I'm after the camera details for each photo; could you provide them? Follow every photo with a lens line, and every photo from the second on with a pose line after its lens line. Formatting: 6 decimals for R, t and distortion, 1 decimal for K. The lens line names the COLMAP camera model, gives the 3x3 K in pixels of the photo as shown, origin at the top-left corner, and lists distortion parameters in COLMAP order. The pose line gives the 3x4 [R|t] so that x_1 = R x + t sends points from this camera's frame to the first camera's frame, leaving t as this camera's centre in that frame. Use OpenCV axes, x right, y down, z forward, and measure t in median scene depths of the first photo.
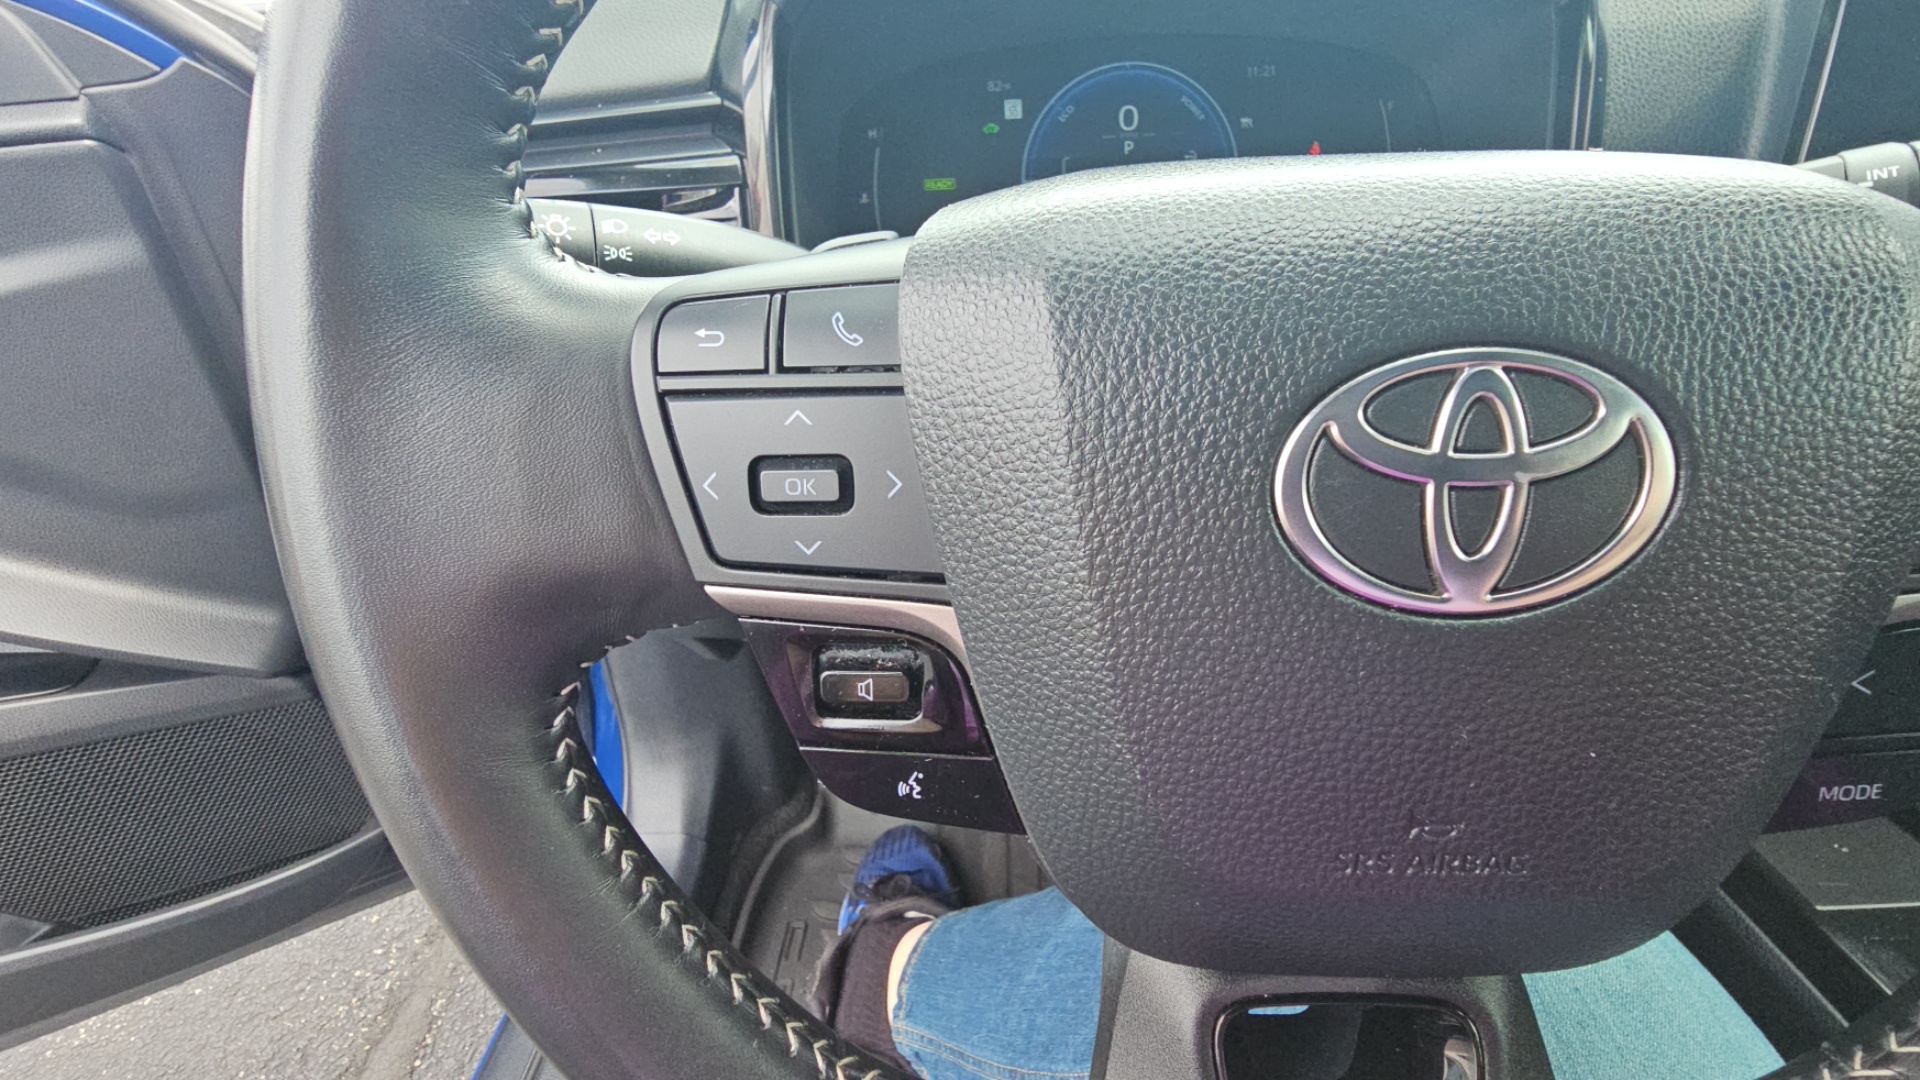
lens RADIAL K [[858.6, 0, 983.3], [0, 858.6, 540.6], [0, 0, 1]] dist [0.009004, -0.007486]
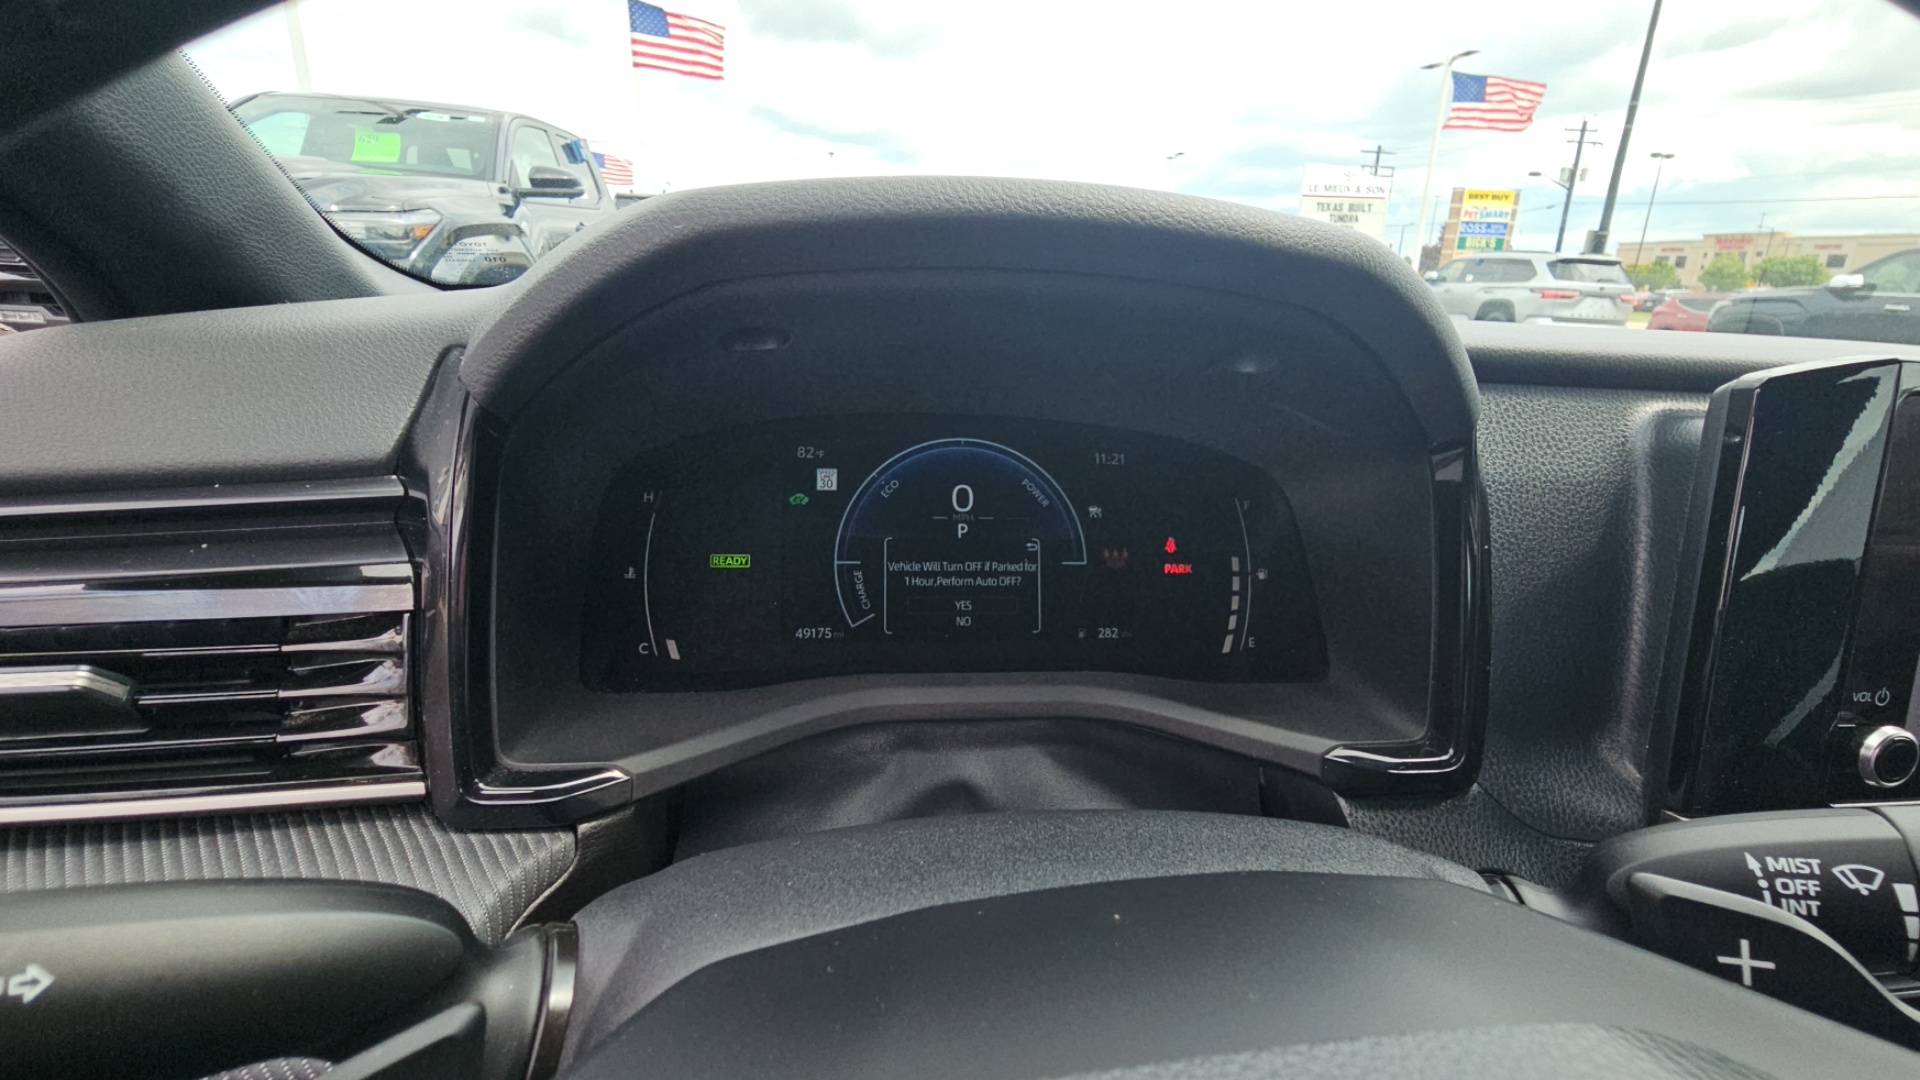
lens RADIAL K [[858.6, 0, 978.8], [0, 858.6, 547.7], [0, 0, 1]] dist [0.009004, -0.007486]
pose [[0.984231, 0.048637, 0.170068, 0.087420], [-0.009669, 0.974811, -0.222822, -0.530359], [-0.176622, 0.217664, 0.959910, 0.391696]]
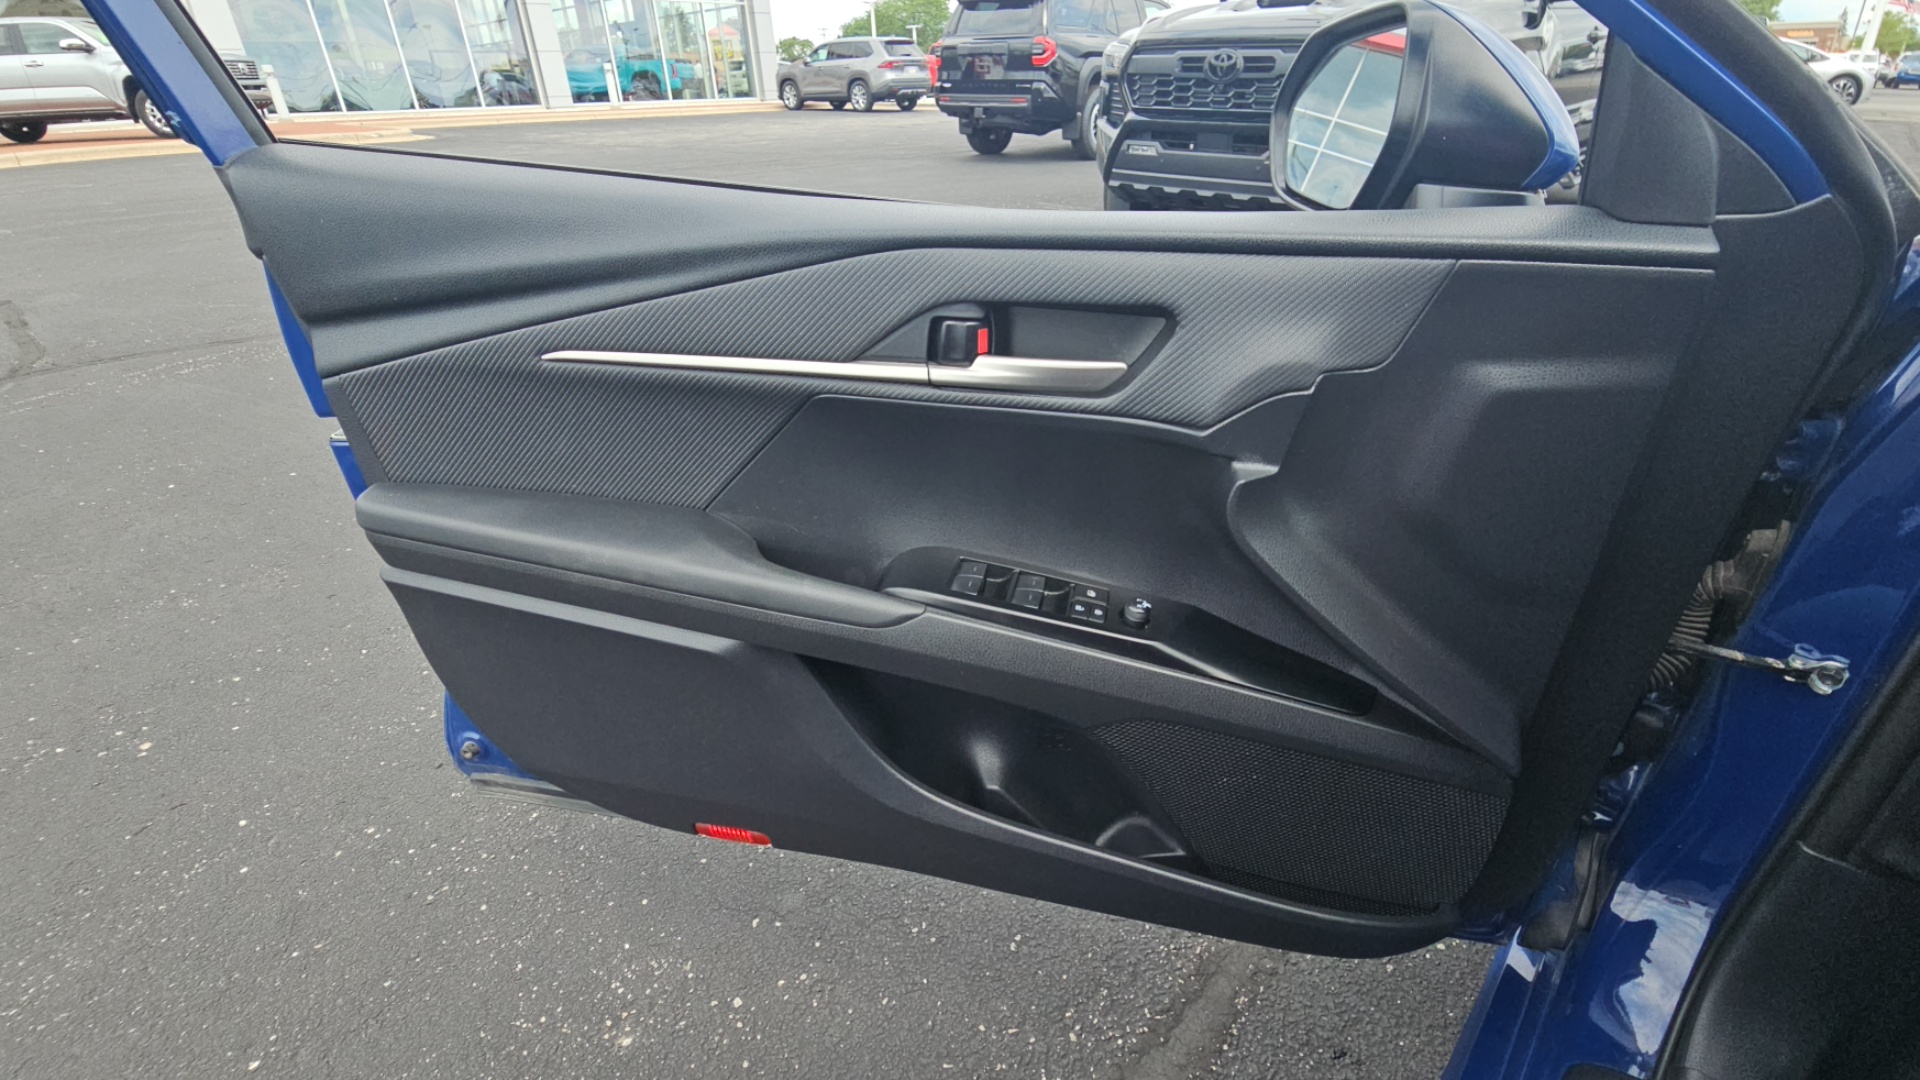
lens RADIAL K [[858.6, 0, 983.5], [0, 858.6, 543.1], [0, 0, 1]] dist [0.009004, -0.007486]
pose [[0.746137, 0.351187, -0.565638, -2.257820], [-0.354719, 0.928638, 0.108650, 0.027910], [0.563430, 0.119575, 0.817465, -0.549514]]
